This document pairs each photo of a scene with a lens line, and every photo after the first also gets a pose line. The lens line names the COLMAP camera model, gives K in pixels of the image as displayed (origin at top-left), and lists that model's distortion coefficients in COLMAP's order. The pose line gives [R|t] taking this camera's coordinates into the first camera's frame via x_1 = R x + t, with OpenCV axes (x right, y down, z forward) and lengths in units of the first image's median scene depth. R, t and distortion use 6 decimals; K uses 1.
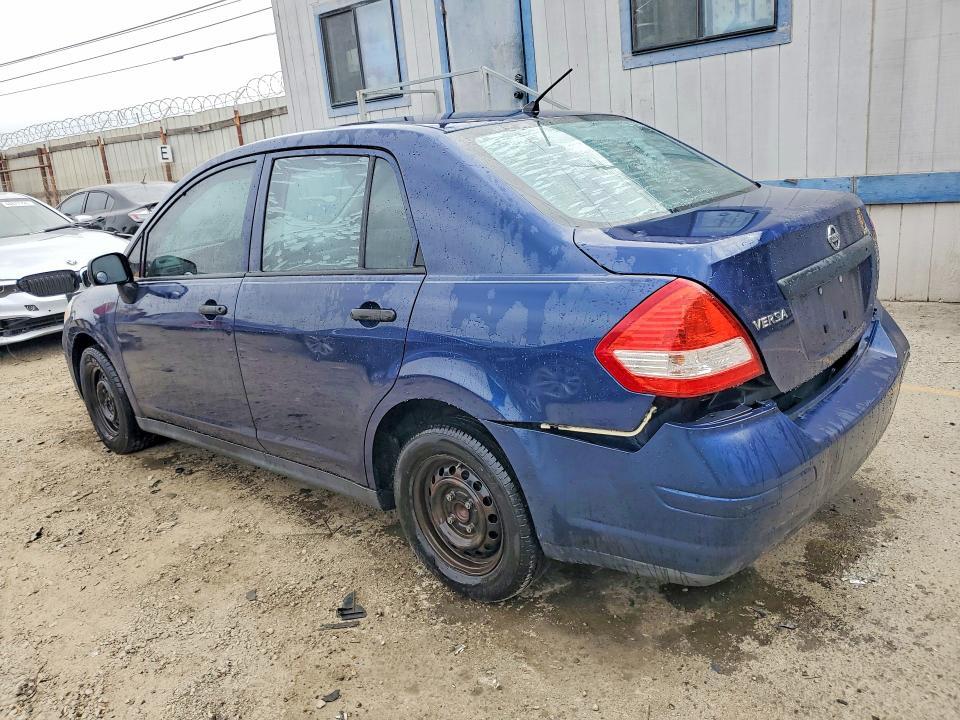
lens RADIAL K [[762.3, 0, 481.1], [0, 762.3, 359.4], [0, 0, 1]] dist [0.001464, 0.028615]
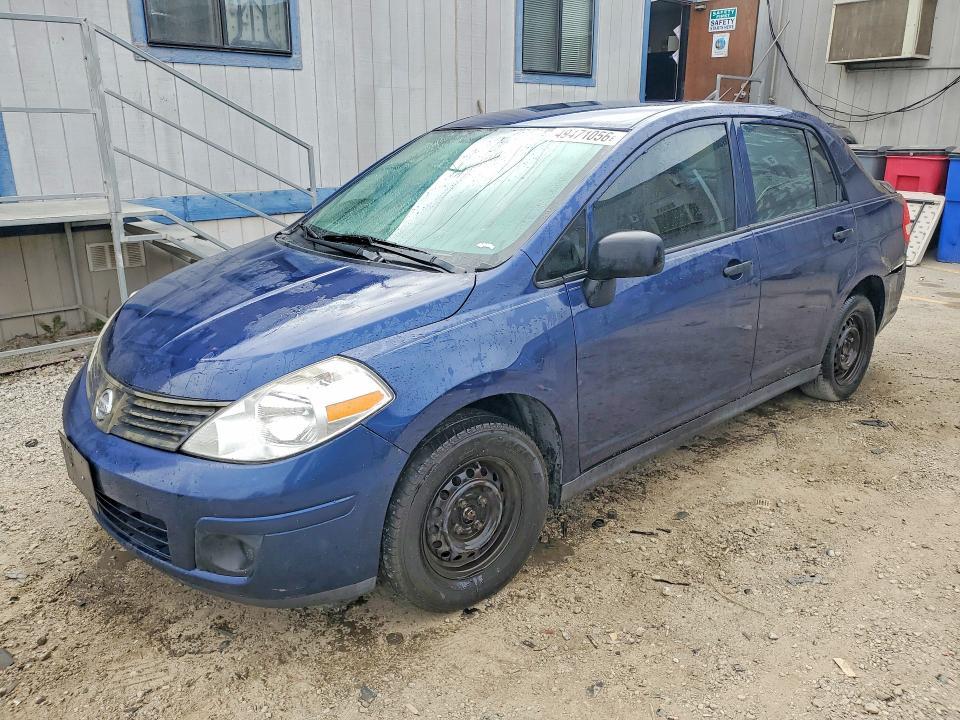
lens RADIAL K [[762.3, 0, 472.8], [0, 762.3, 363.4], [0, 0, 1]] dist [0.001464, 0.028615]
pose [[0.112496, -0.198104, 0.973704, -1.006739], [0.261663, 0.951244, 0.163303, -0.145903], [-0.958581, 0.236412, 0.158848, 0.872235]]
